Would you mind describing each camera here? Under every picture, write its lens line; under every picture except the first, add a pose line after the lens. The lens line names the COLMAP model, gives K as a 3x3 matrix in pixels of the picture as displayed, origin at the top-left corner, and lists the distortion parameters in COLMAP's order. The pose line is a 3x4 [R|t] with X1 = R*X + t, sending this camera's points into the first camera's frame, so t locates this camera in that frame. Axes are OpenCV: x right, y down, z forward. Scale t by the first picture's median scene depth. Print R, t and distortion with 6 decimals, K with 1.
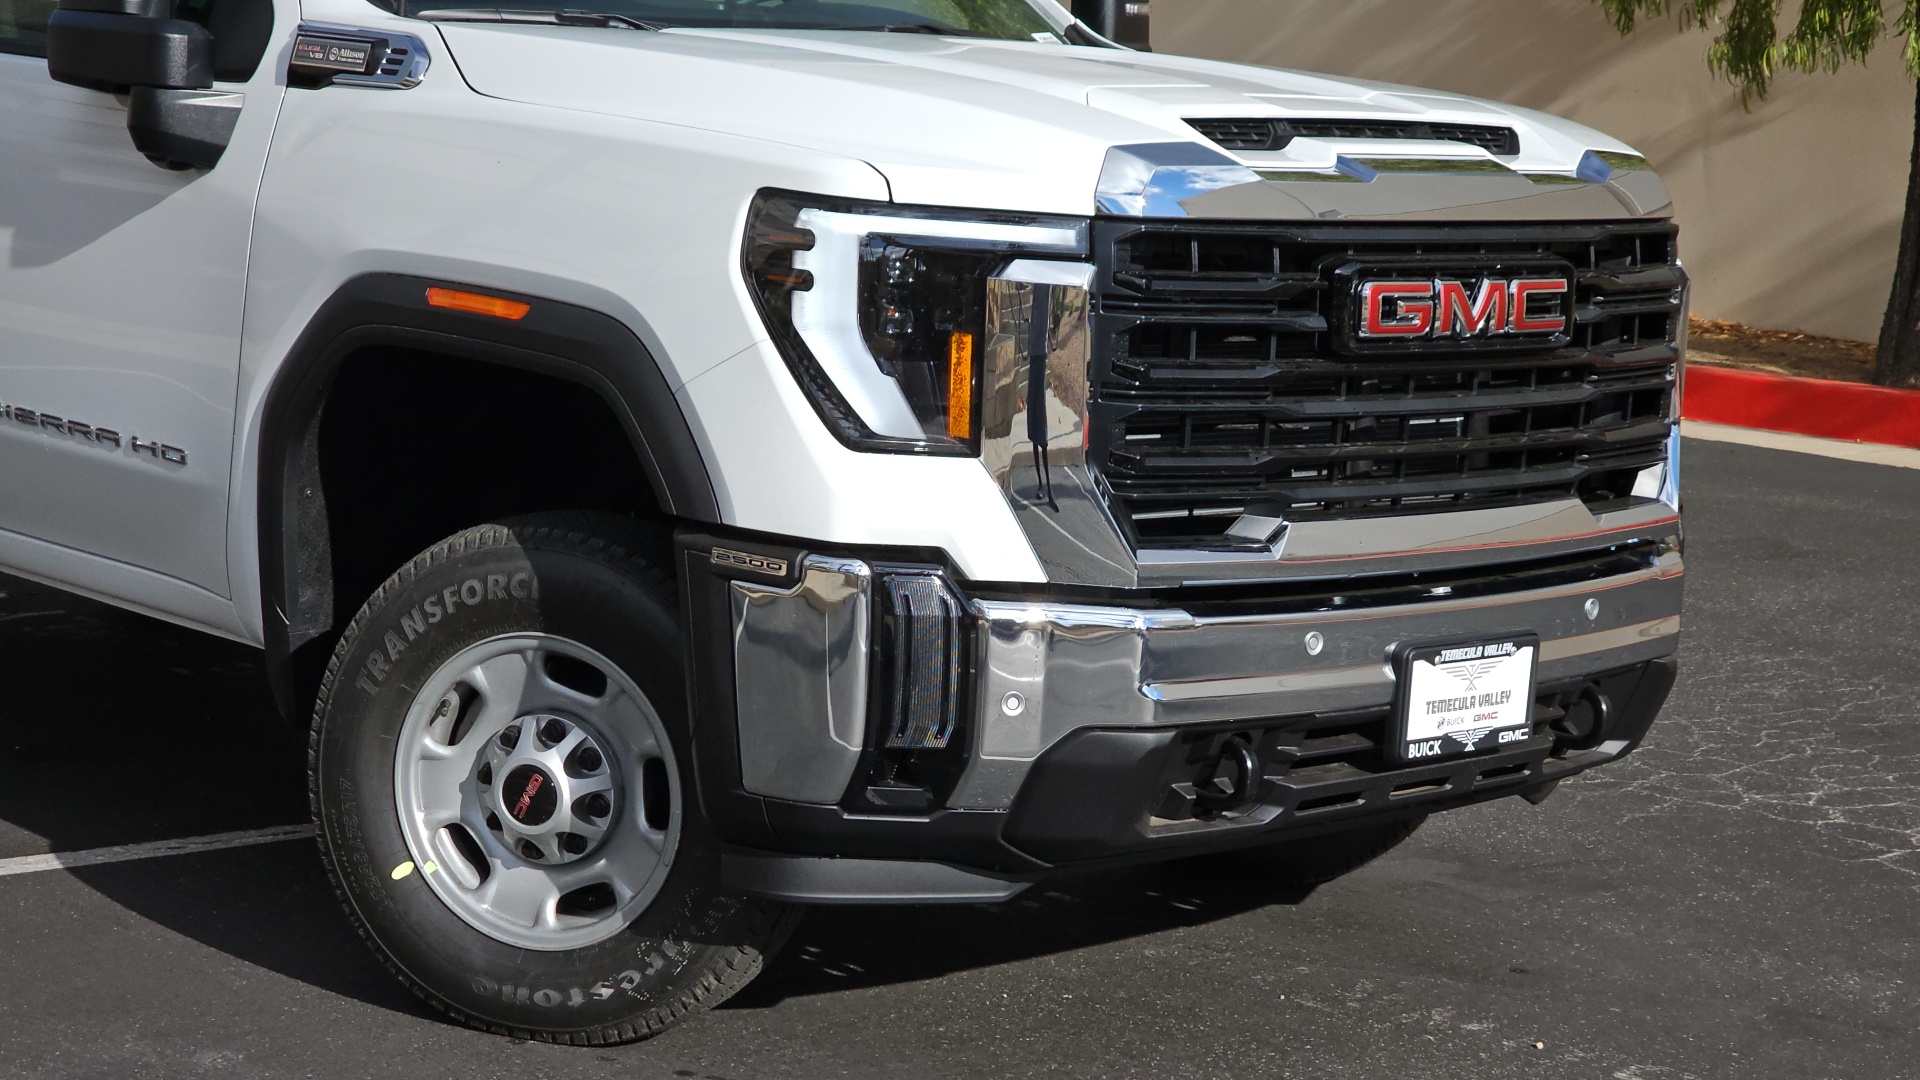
lens RADIAL K [[4033.2, 0, 926.1], [0, 4033.2, 604.8], [0, 0, 1]] dist [0.129119, 0.000000]
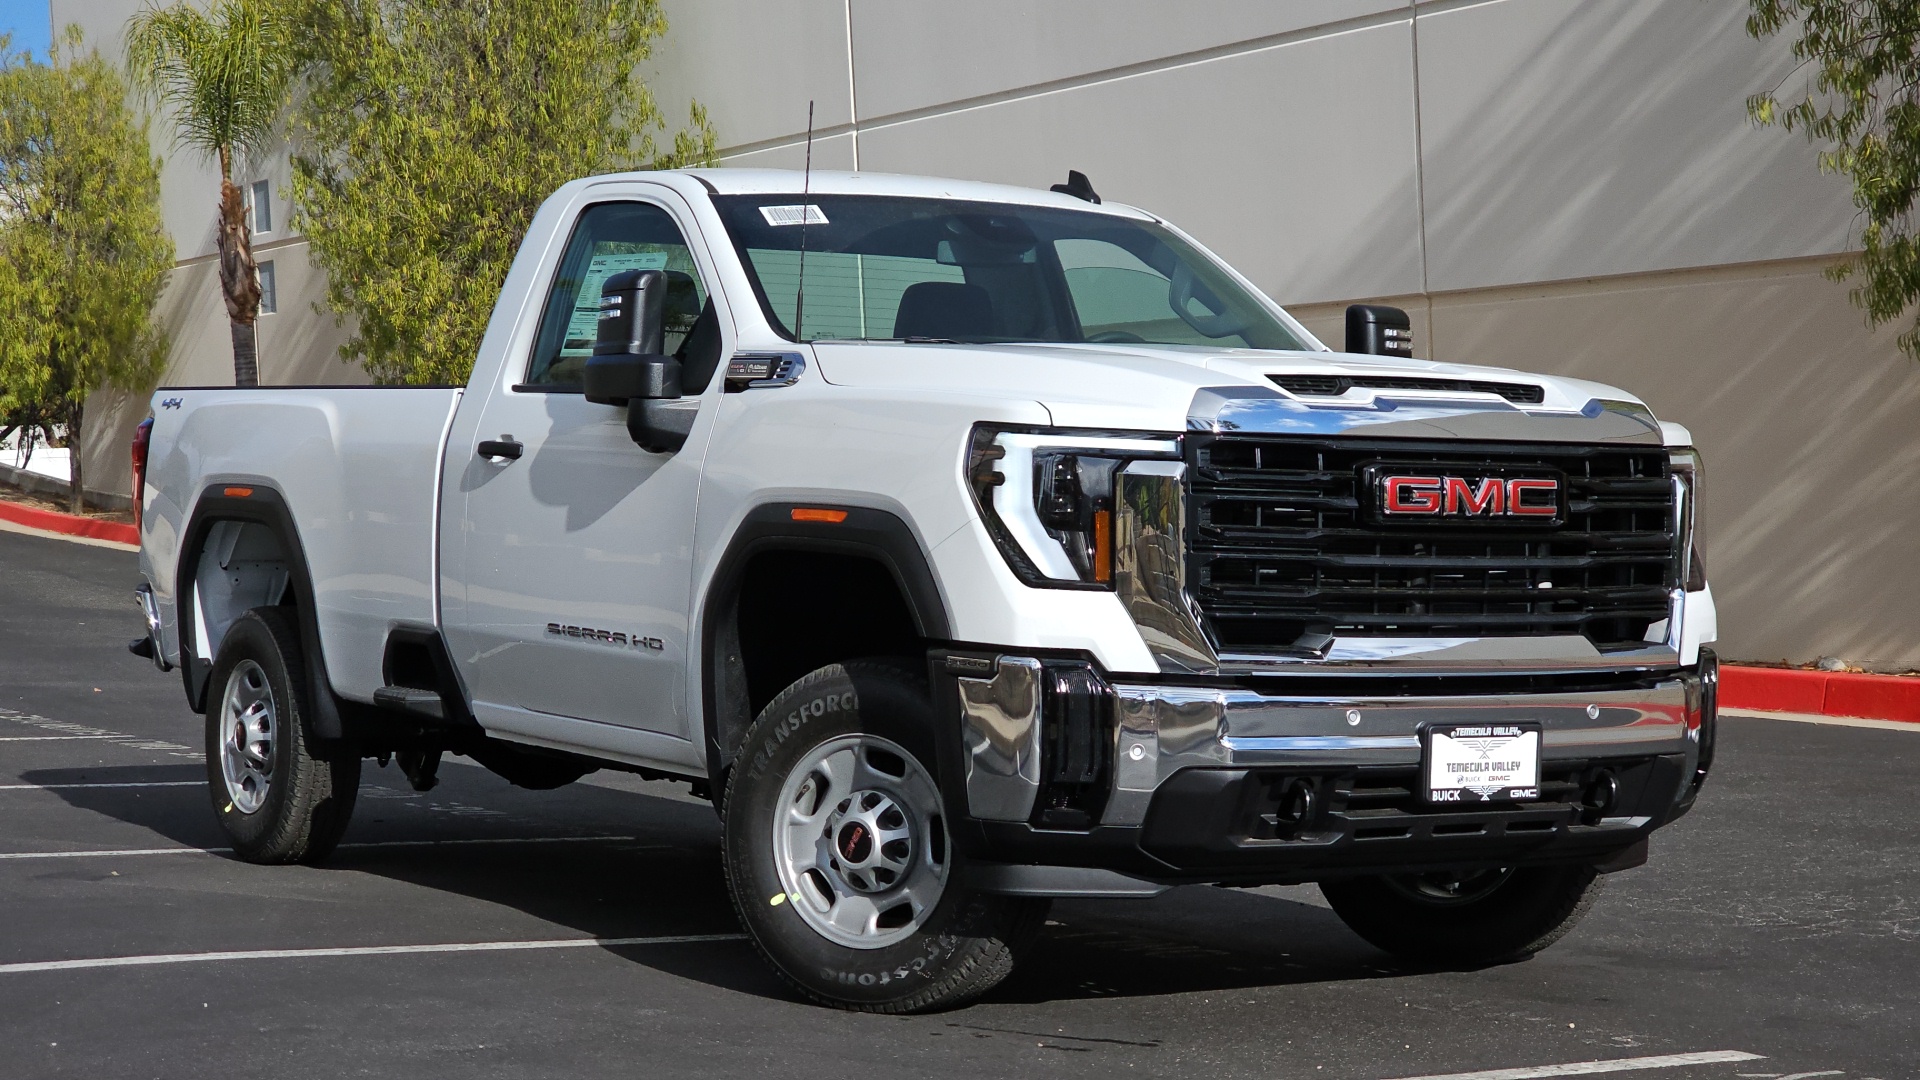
lens RADIAL K [[4033.2, 0, 952.5], [0, 4033.2, 543.5], [0, 0, 1]] dist [0.129119, 0.000000]
pose [[0.978423, -0.030101, -0.204407, 0.245862], [0.000845, 0.989905, -0.141728, 0.149641], [0.206610, 0.138497, 0.968572, -0.453558]]
